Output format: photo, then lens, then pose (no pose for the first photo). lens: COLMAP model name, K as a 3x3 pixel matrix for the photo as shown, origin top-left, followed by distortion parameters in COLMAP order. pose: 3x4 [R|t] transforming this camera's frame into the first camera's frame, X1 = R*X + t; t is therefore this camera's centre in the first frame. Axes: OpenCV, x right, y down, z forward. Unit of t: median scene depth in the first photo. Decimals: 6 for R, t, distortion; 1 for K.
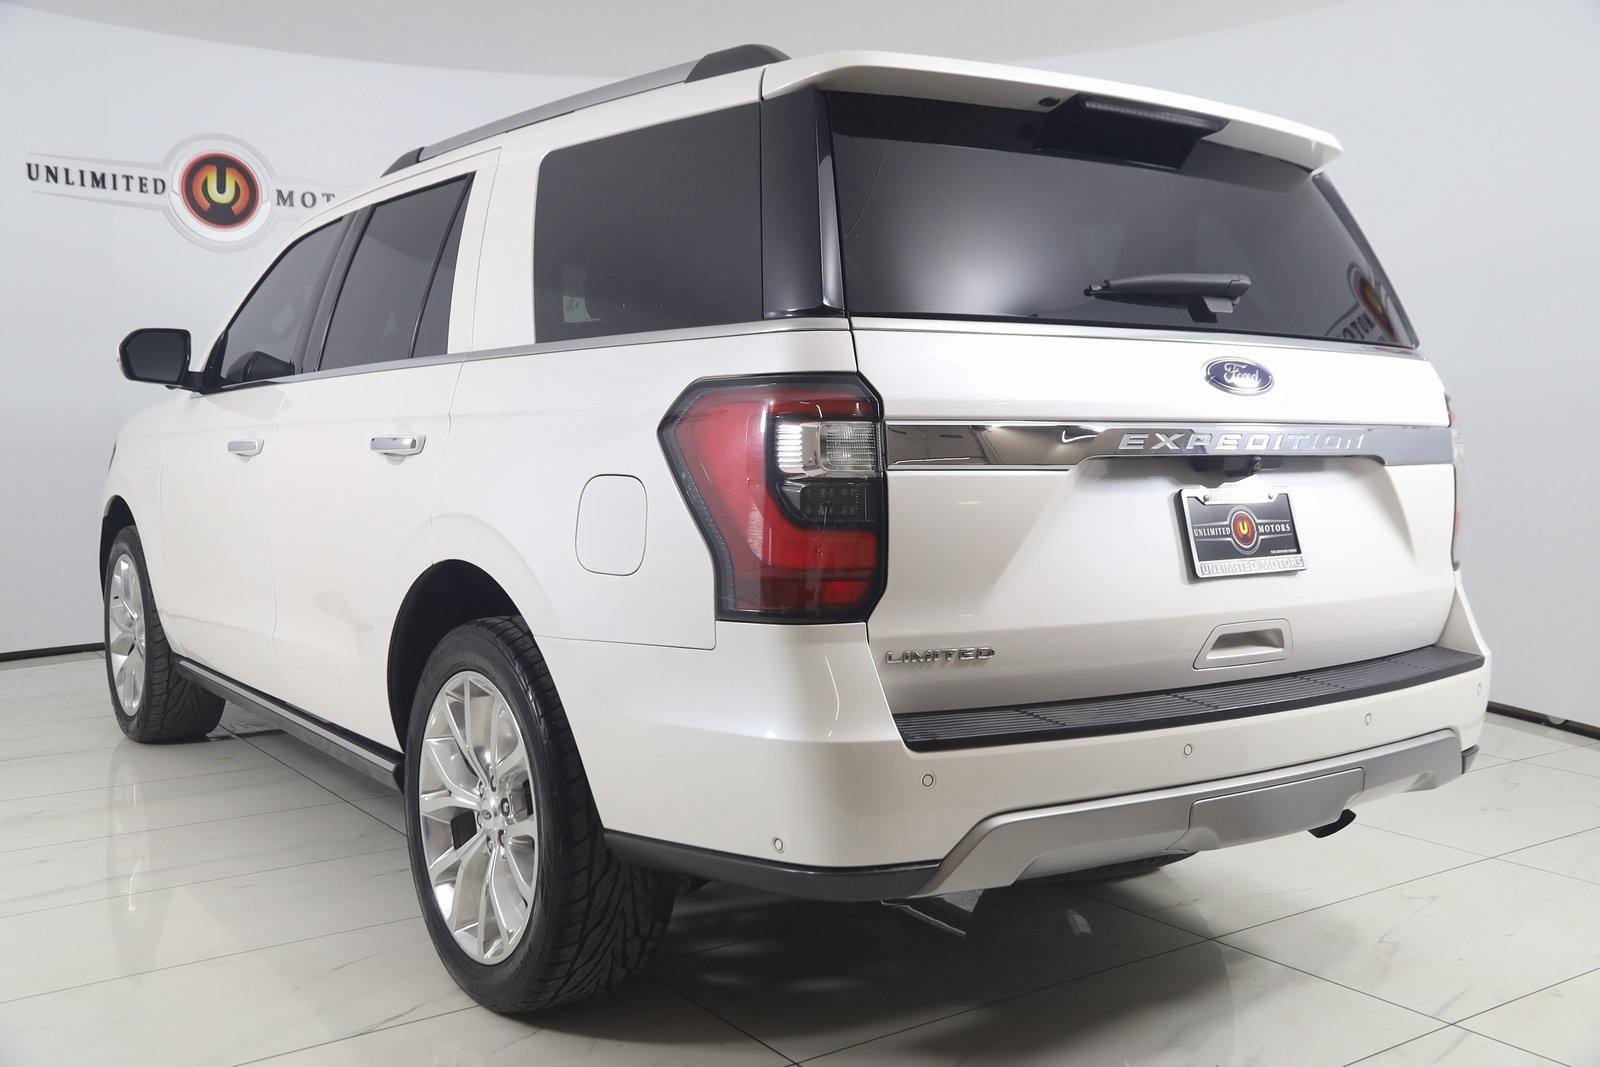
lens RADIAL K [[1550.3, 0, 803.1], [0, 1550.3, 534.9], [0, 0, 1]] dist [-0.081179, 0.000000]
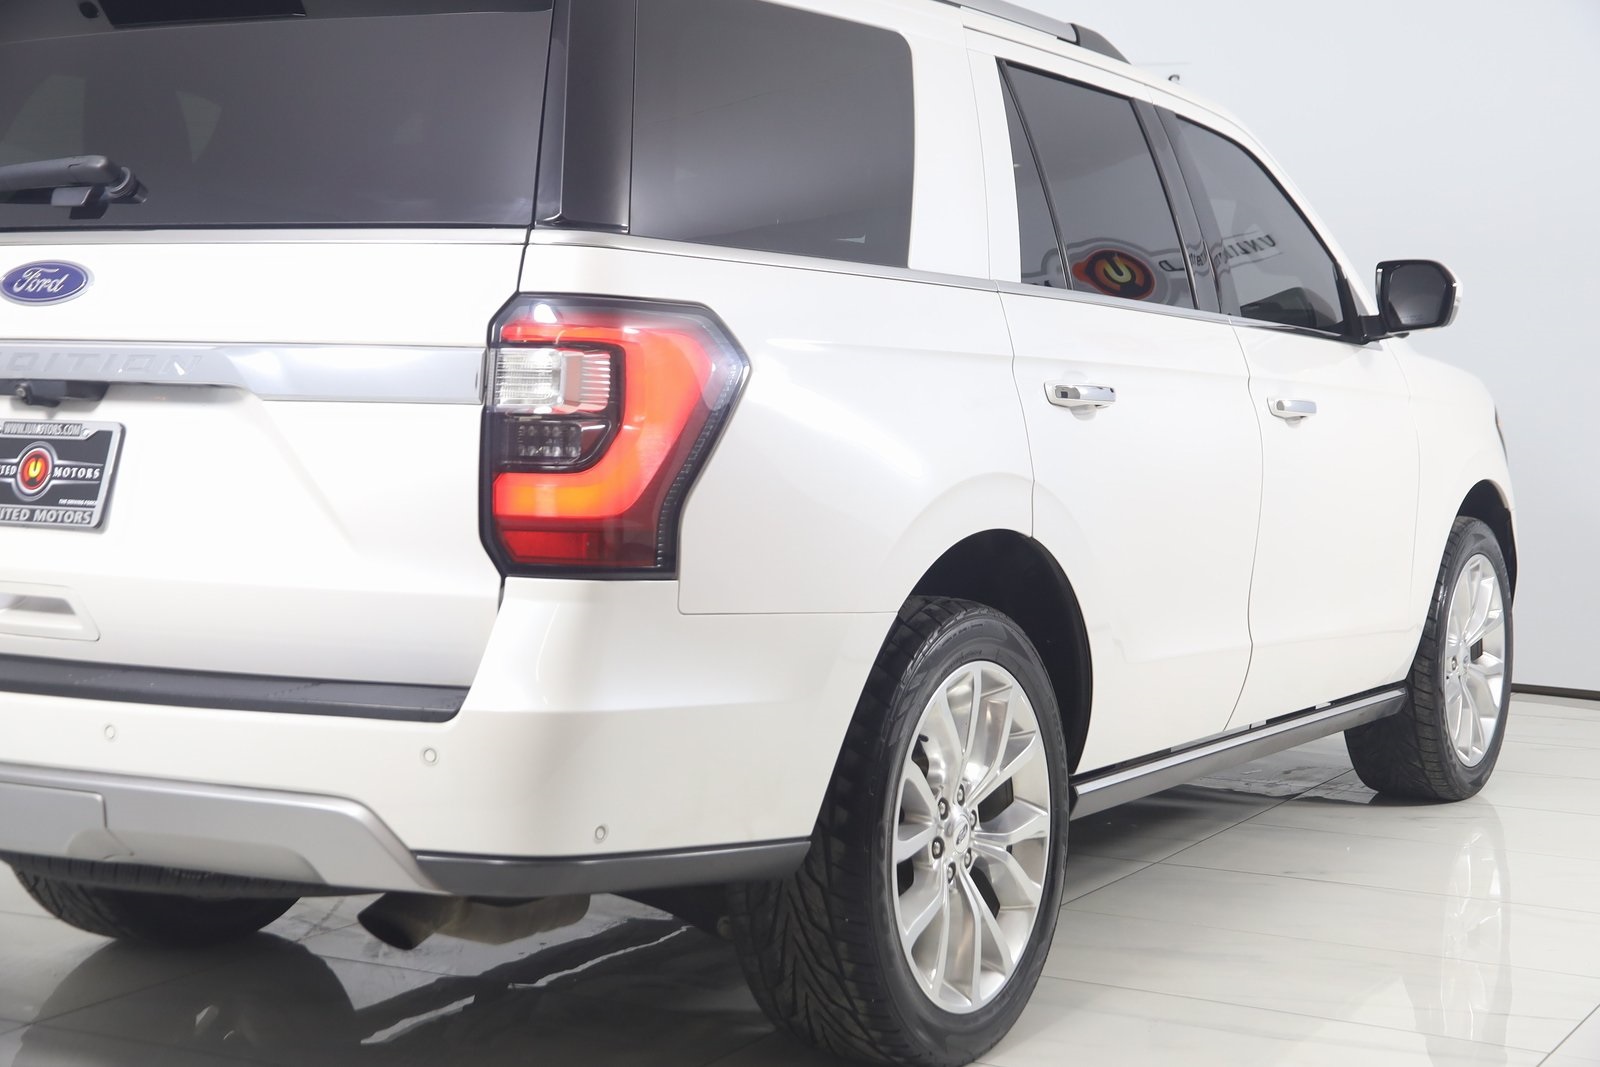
lens RADIAL K [[1930.8, 0, 803.5], [0, 1930.8, 531.1], [0, 0, 1]] dist [0.045087, 0.000000]
pose [[0.508034, 0.071583, -0.858357, 1.376082], [-0.068396, 0.996747, 0.042642, -0.043356], [0.858617, 0.037044, 0.511277, 0.817612]]
